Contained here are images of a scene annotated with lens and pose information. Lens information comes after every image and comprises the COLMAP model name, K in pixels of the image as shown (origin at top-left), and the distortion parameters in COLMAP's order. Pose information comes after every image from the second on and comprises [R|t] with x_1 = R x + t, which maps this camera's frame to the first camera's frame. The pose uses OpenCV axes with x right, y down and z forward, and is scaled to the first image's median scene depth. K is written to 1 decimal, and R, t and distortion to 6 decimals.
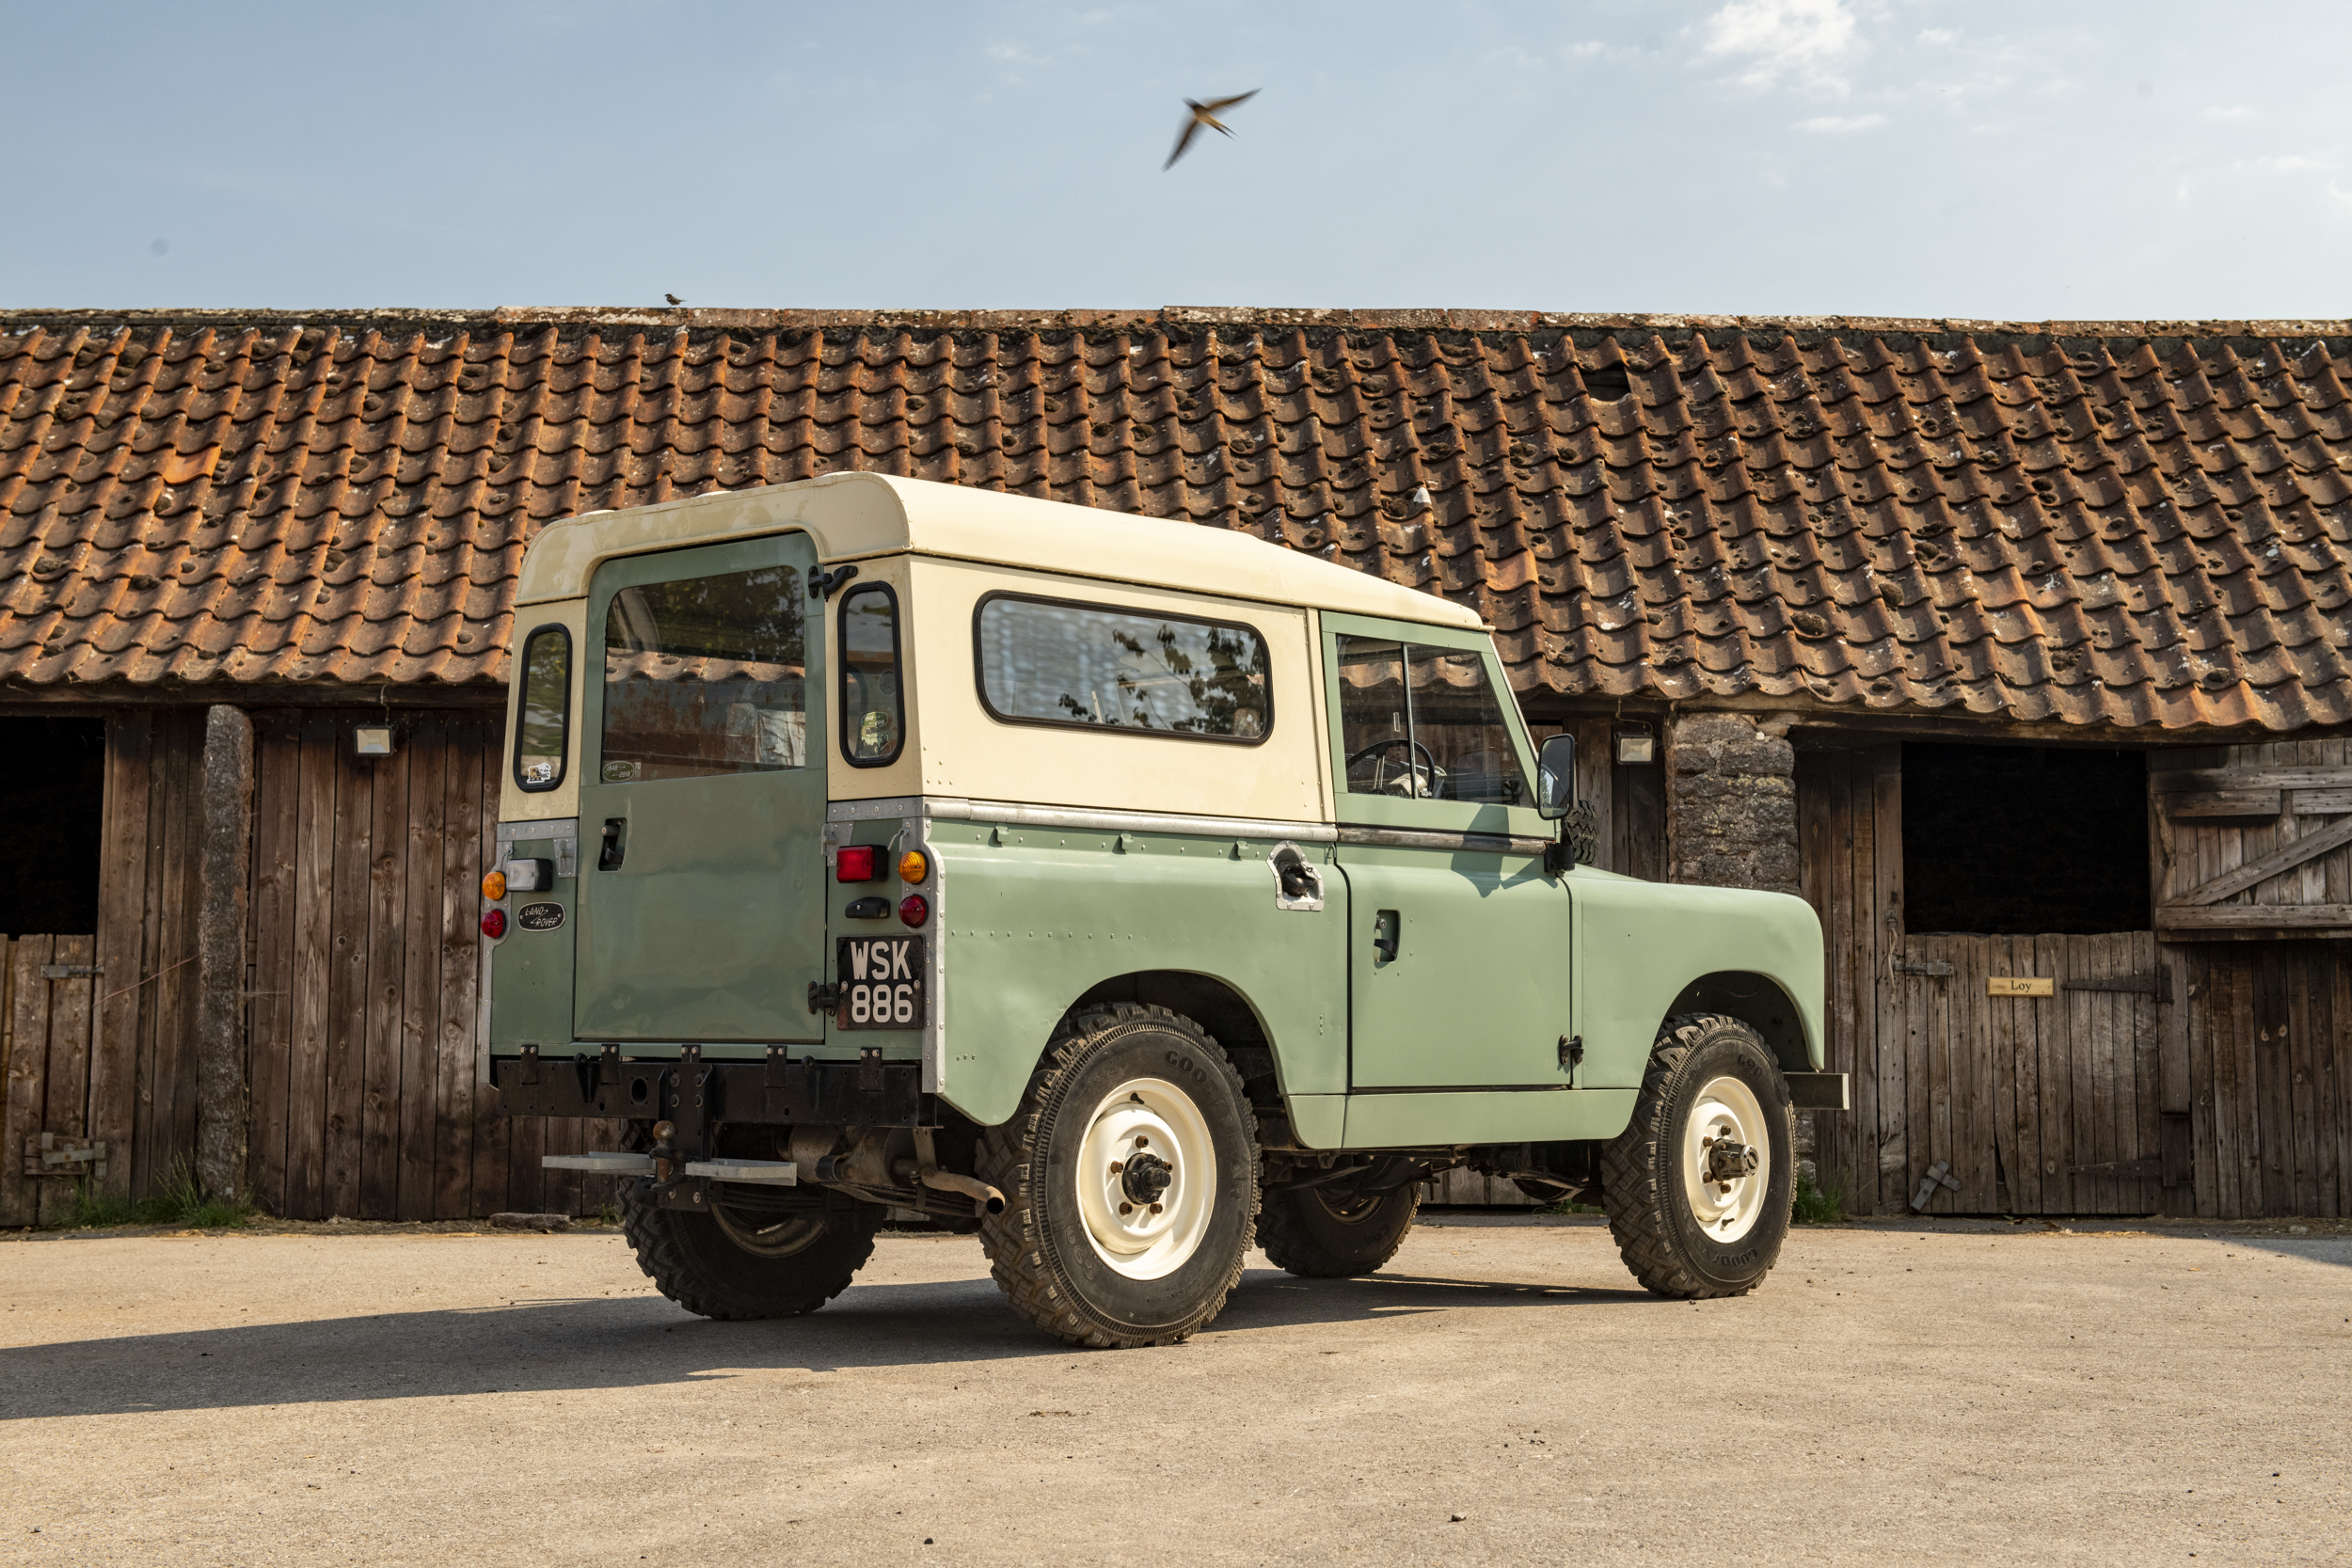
lens RADIAL K [[3445.2, 0, 1186.2], [0, 3445.2, 773.6], [0, 0, 1]] dist [0.144112, 0.000000]
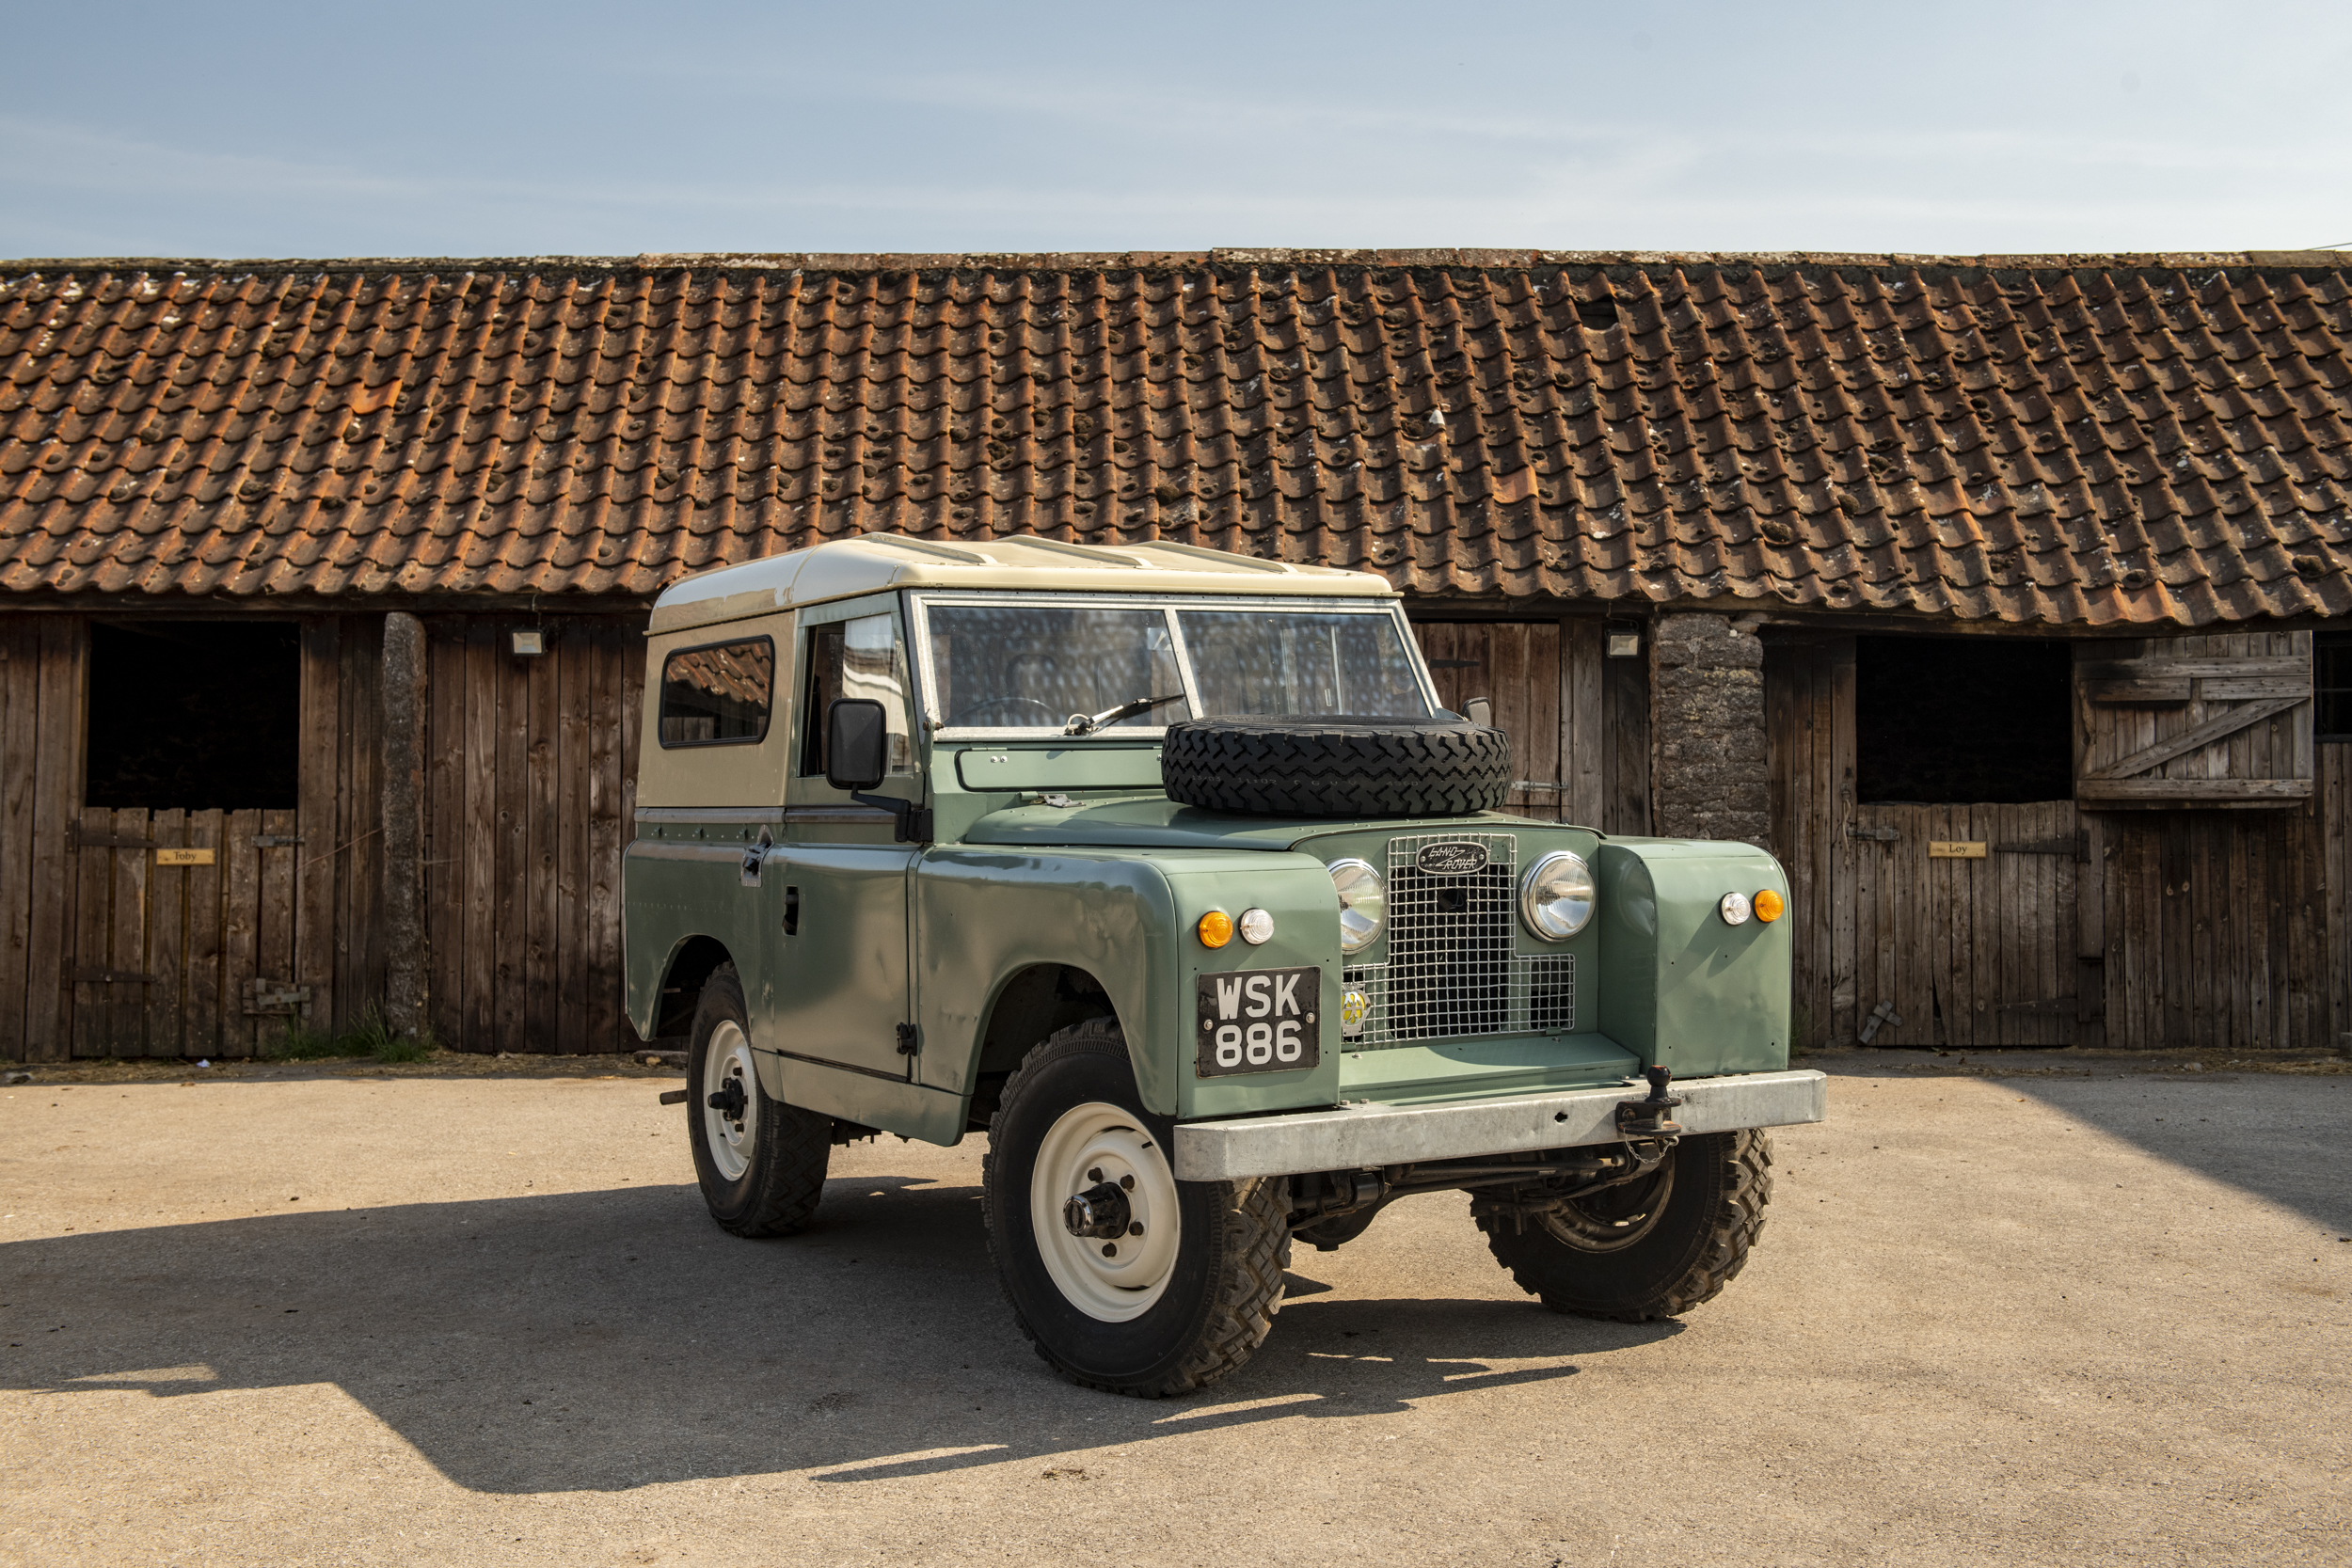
lens RADIAL K [[2652.7, 0, 1184.3], [0, 2652.7, 770.1], [0, 0, 1]] dist [0.079967, 0.000000]
pose [[0.999694, -0.002875, -0.024587, 0.006215], [0.004701, 0.997207, 0.074543, -0.031333], [0.024304, -0.074636, 0.996915, 0.113360]]
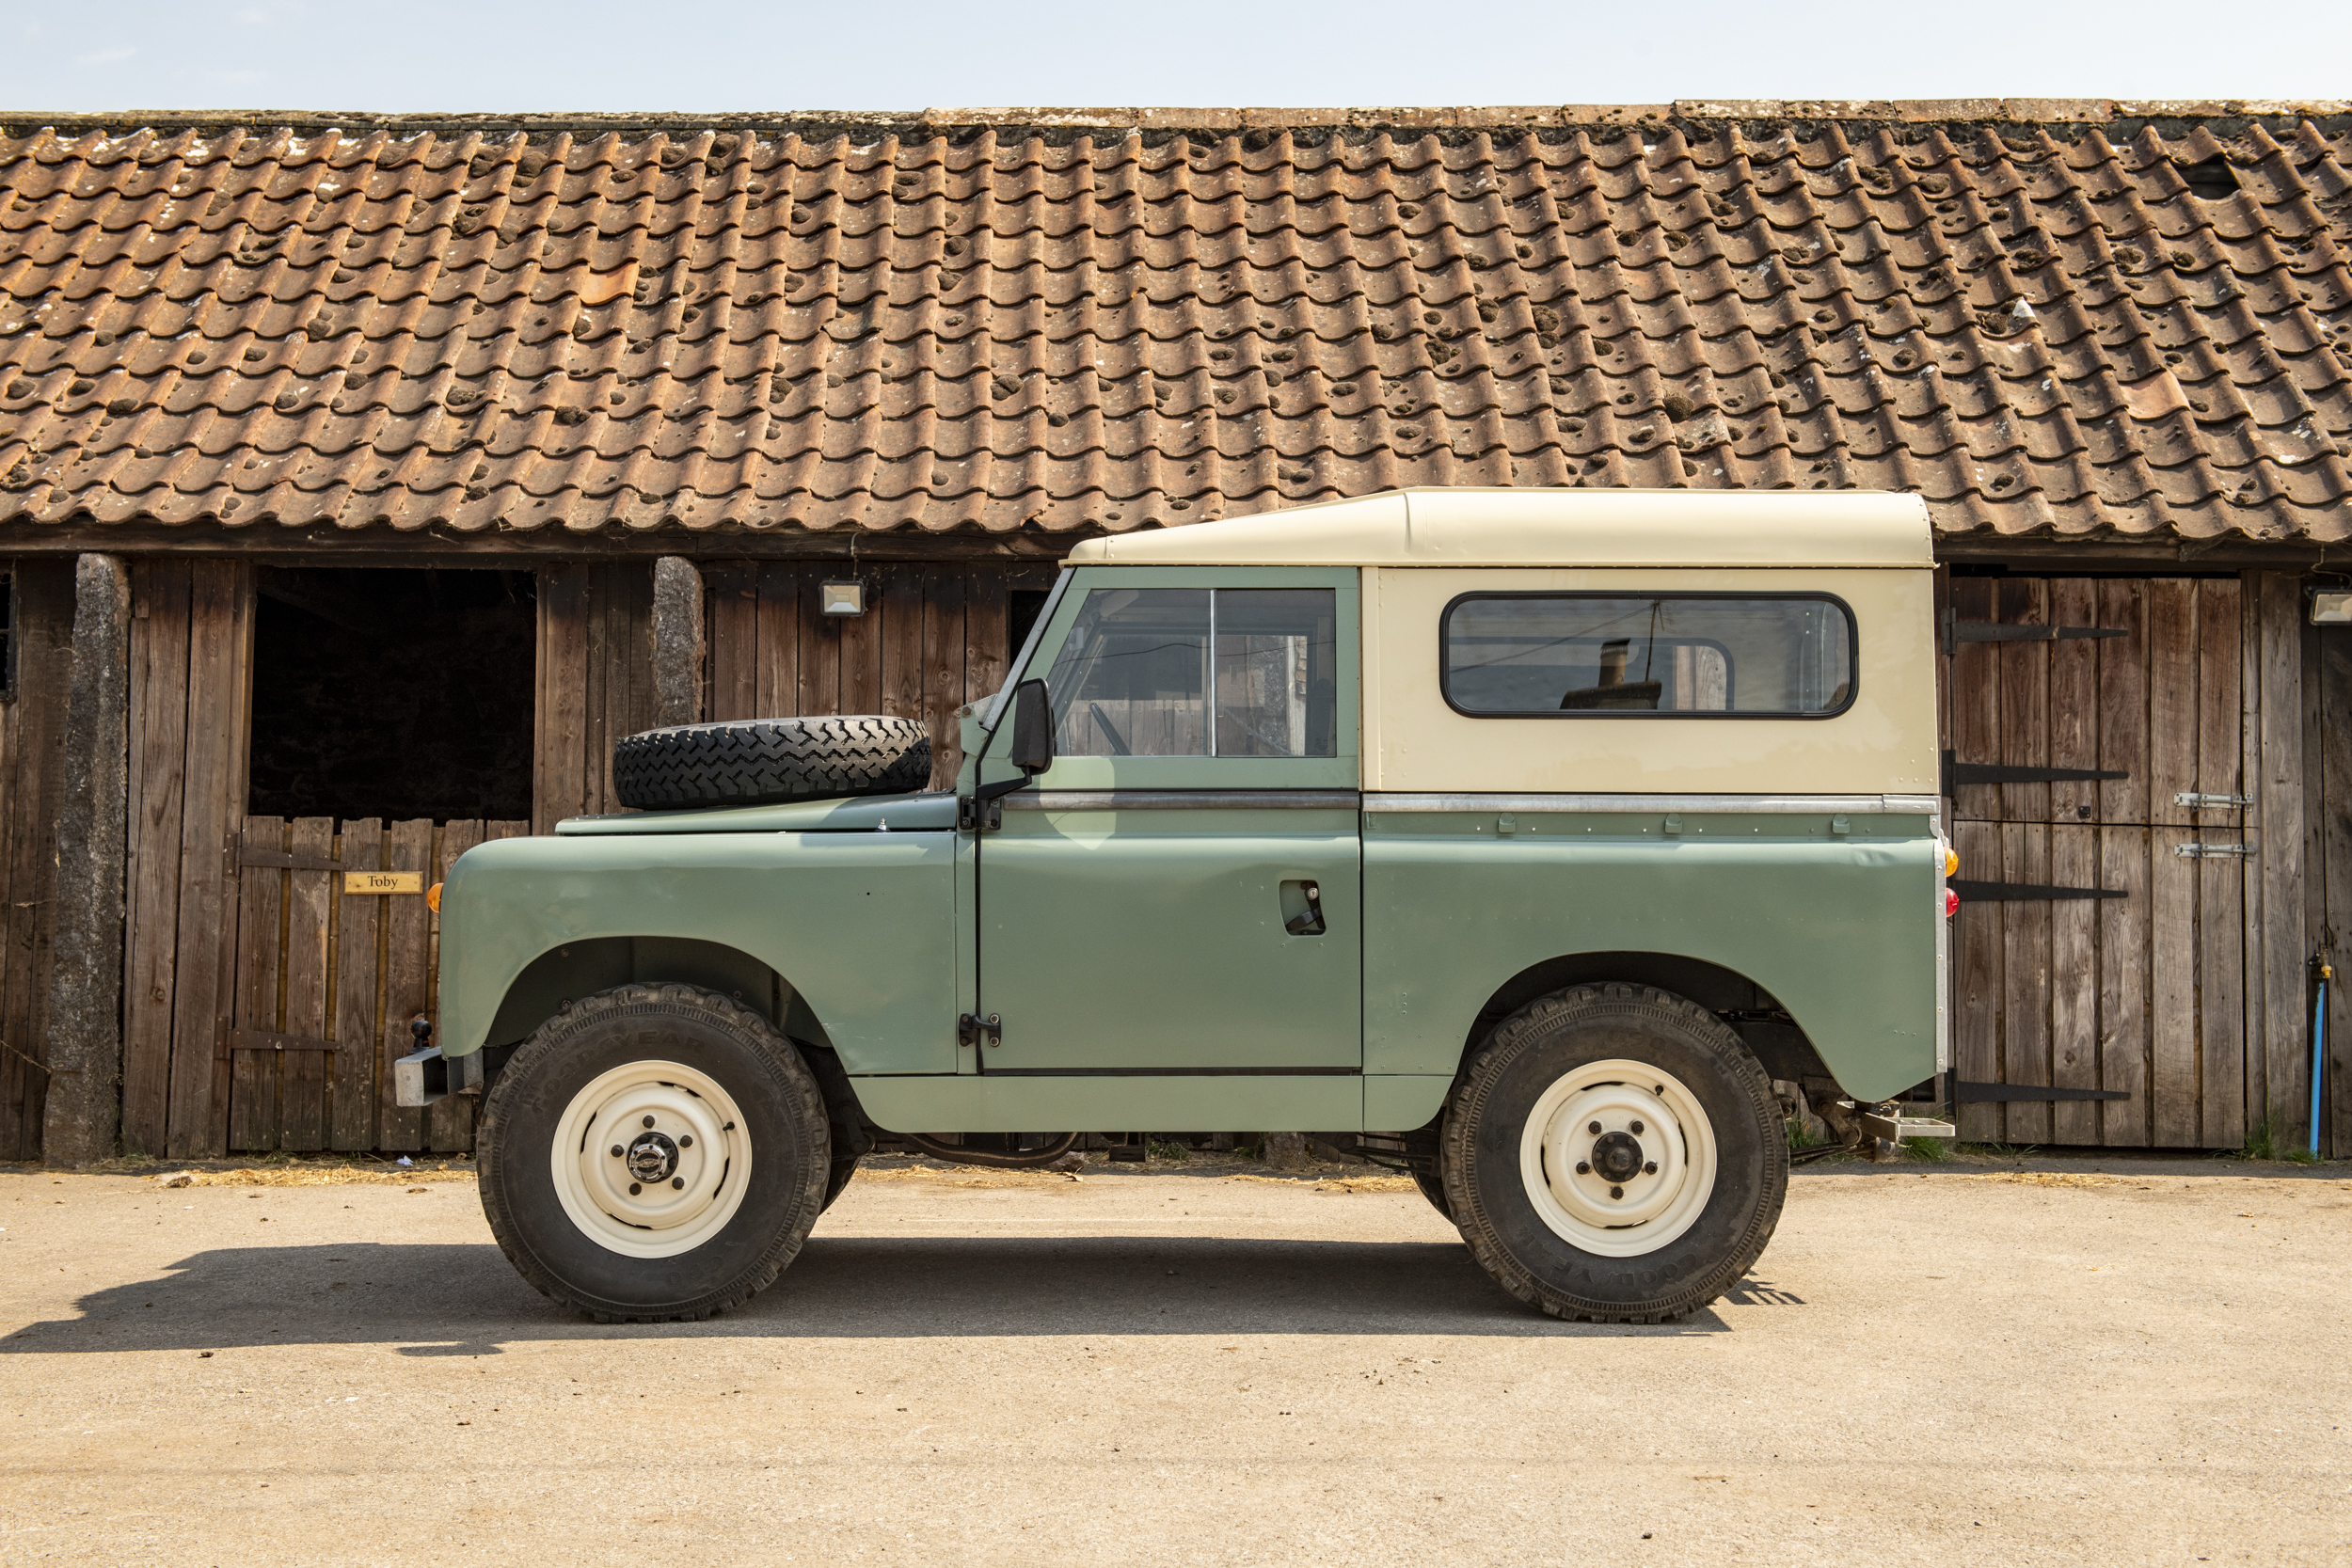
lens RADIAL K [[2944.7, 0, 1159.5], [0, 2944.7, 775.3], [0, 0, 1]] dist [0.114964, 0.000000]
pose [[0.999484, 0.003106, -0.031980, -0.127799], [-0.001299, 0.998409, 0.056368, -0.006802], [0.032104, -0.056297, 0.997898, 0.260656]]
